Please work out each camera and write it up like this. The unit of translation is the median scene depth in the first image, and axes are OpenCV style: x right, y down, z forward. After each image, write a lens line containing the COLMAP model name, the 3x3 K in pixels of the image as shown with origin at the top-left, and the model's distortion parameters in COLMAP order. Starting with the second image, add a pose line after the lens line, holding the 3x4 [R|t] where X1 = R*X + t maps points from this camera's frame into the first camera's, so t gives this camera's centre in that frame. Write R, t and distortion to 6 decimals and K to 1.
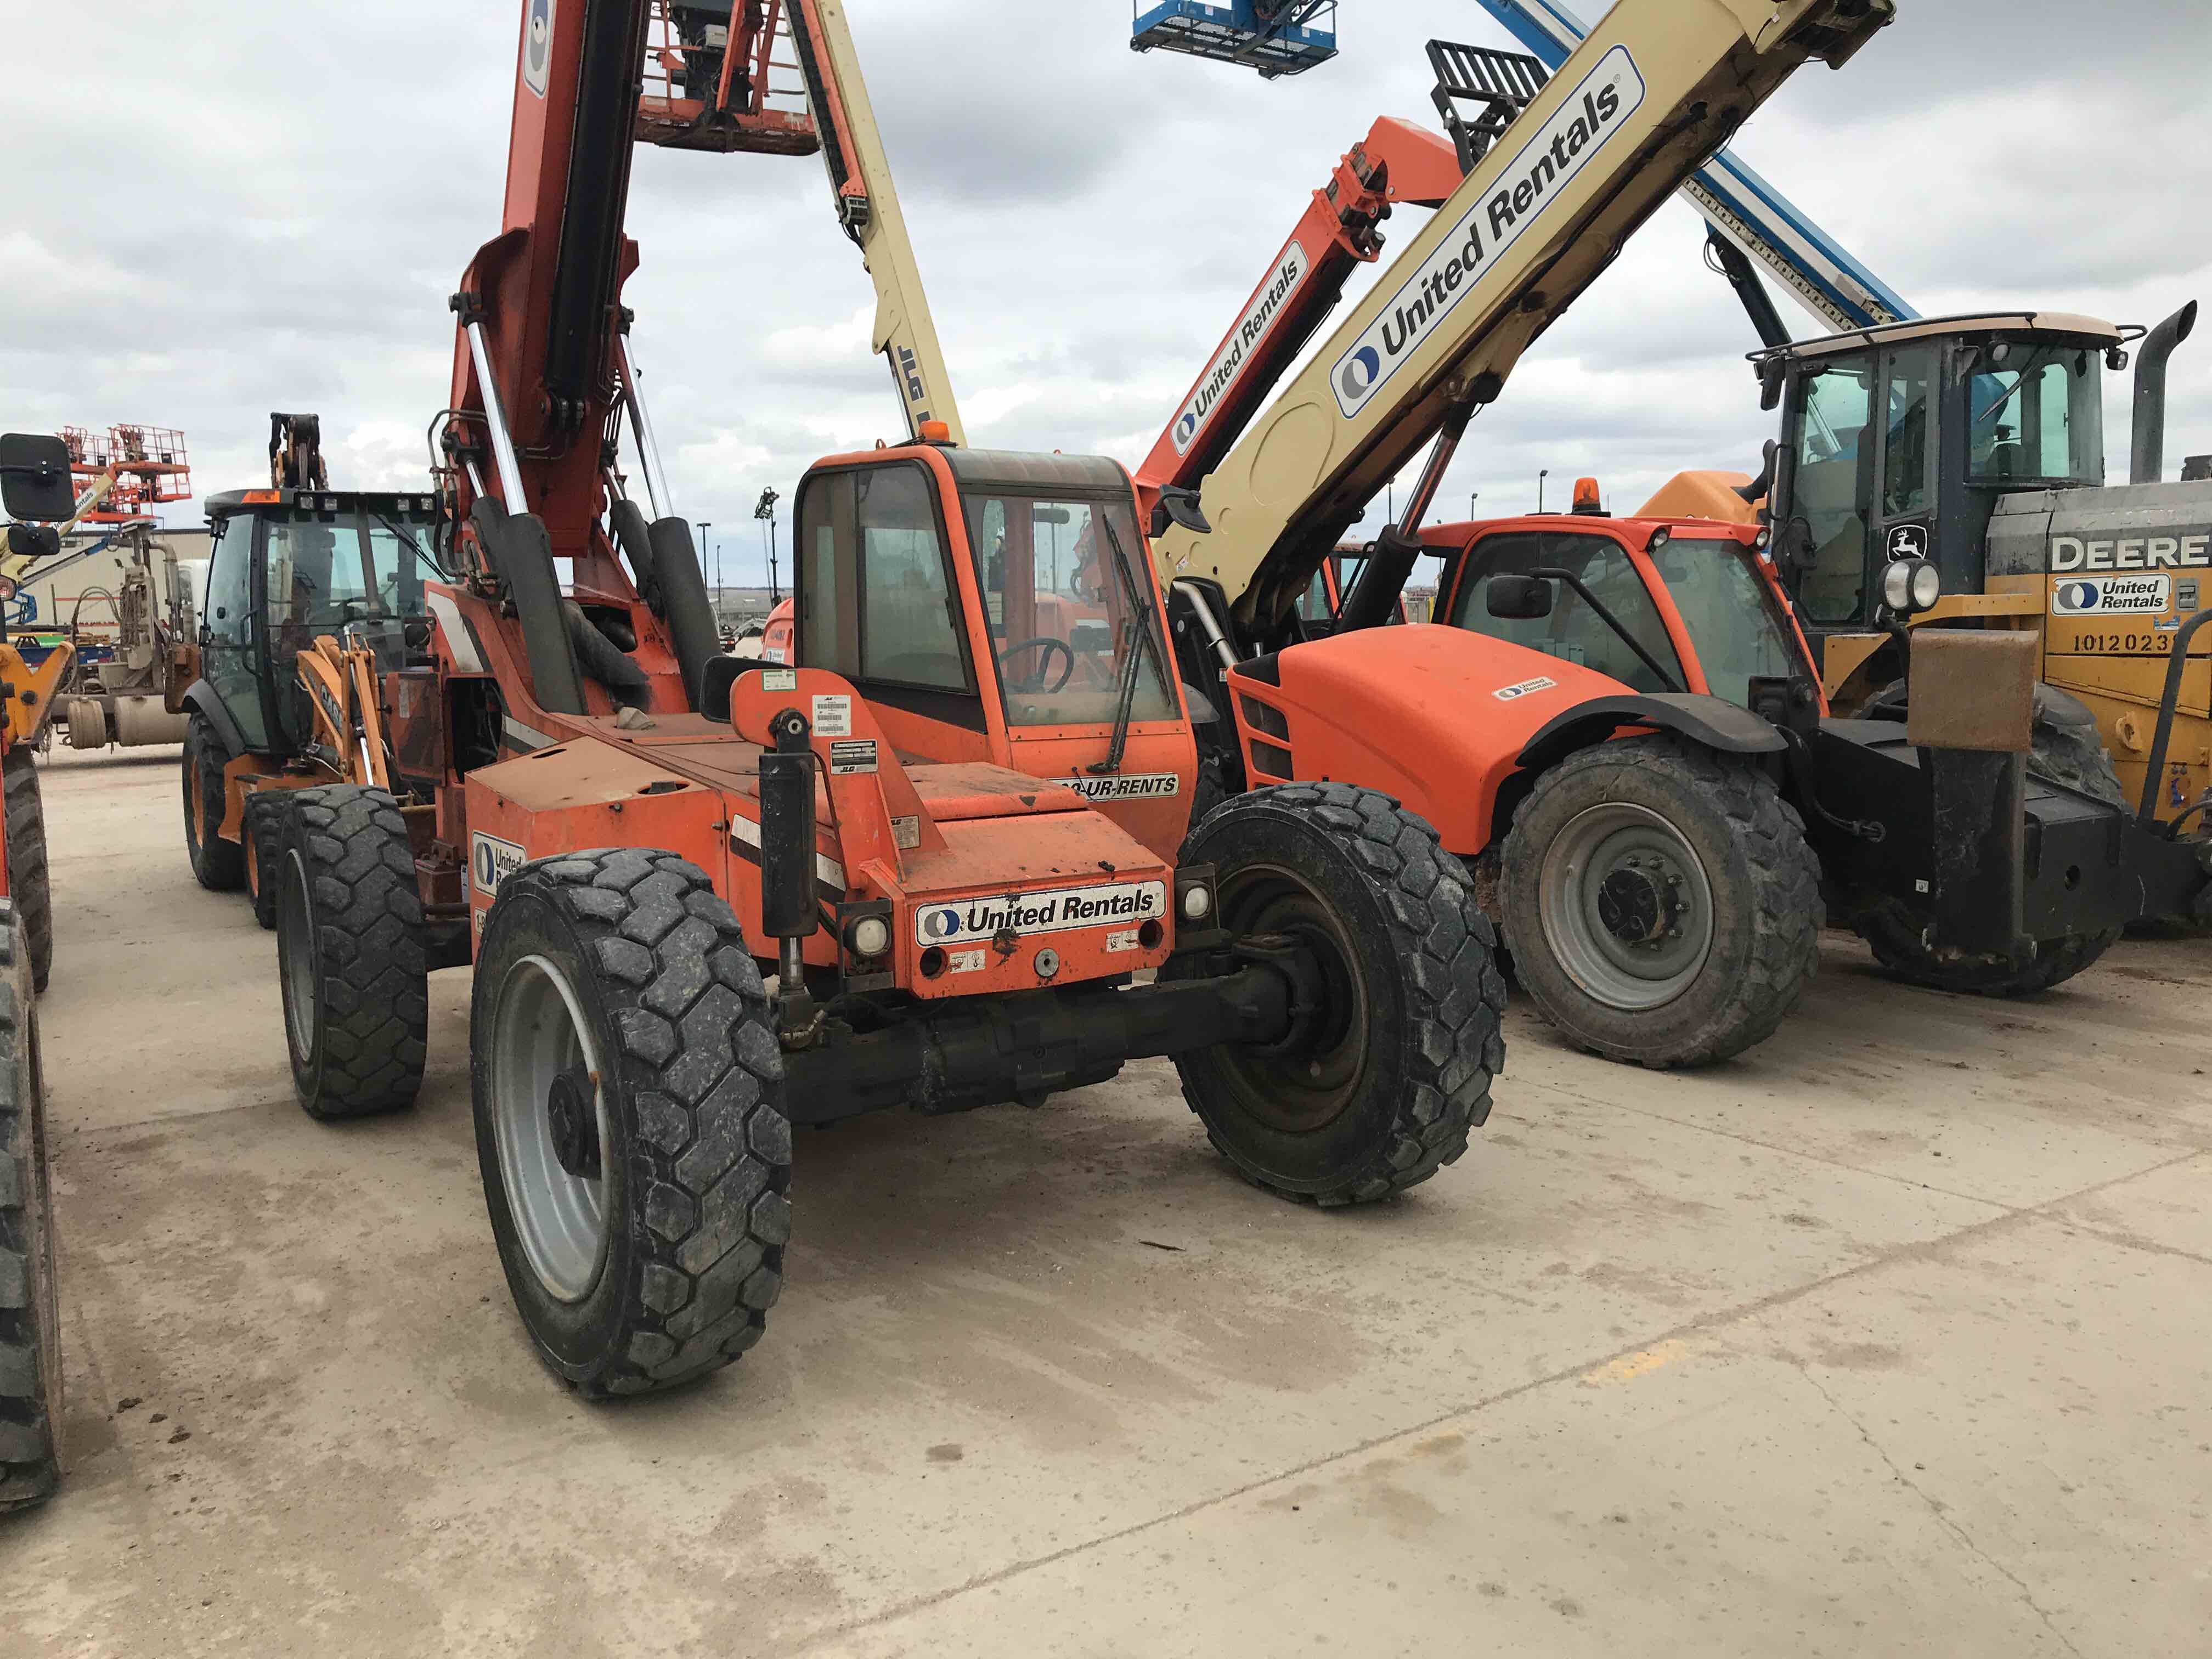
lens RADIAL K [[1804.3, 0, 1110.0], [0, 1804.3, 767.6], [0, 0, 1]] dist [0.038826, -0.043126]
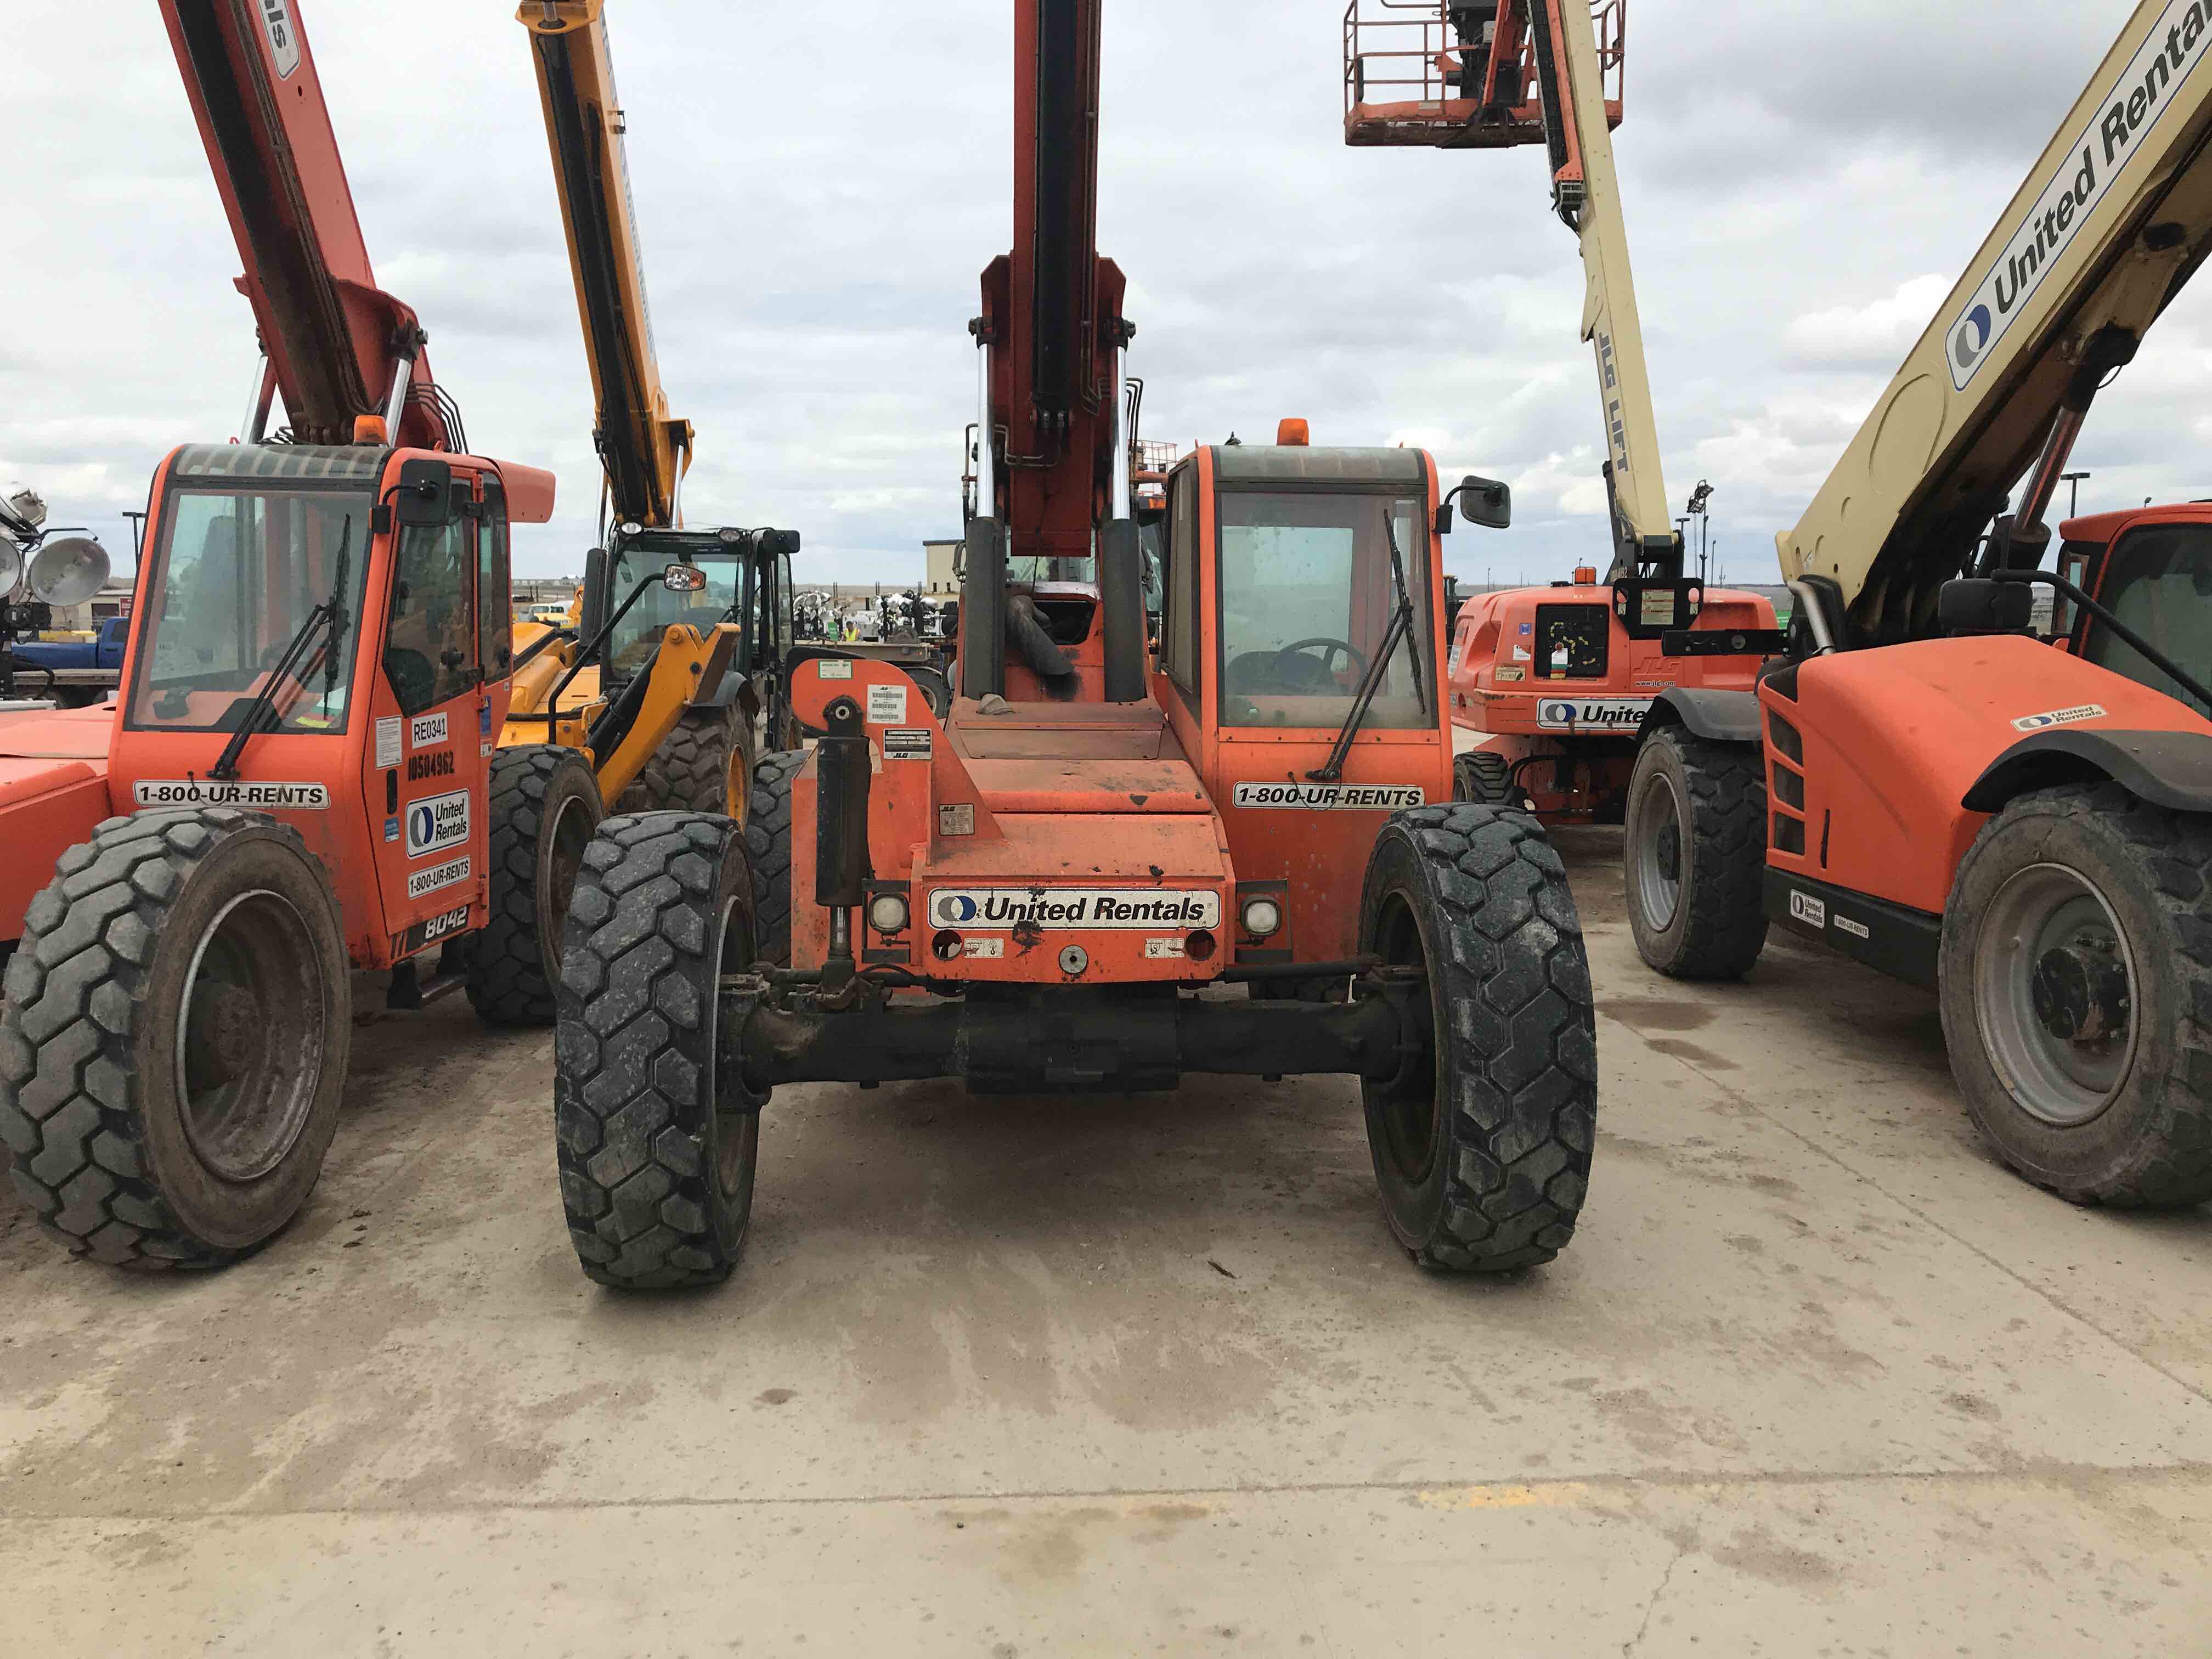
lens RADIAL K [[1804.3, 0, 1110.0], [0, 1804.3, 767.6], [0, 0, 1]] dist [0.038826, -0.043126]
pose [[0.859609, 0.062186, -0.507154, 0.477343], [-0.060910, 0.997960, 0.019128, -0.018897], [0.507309, 0.014448, 0.861643, 0.139380]]
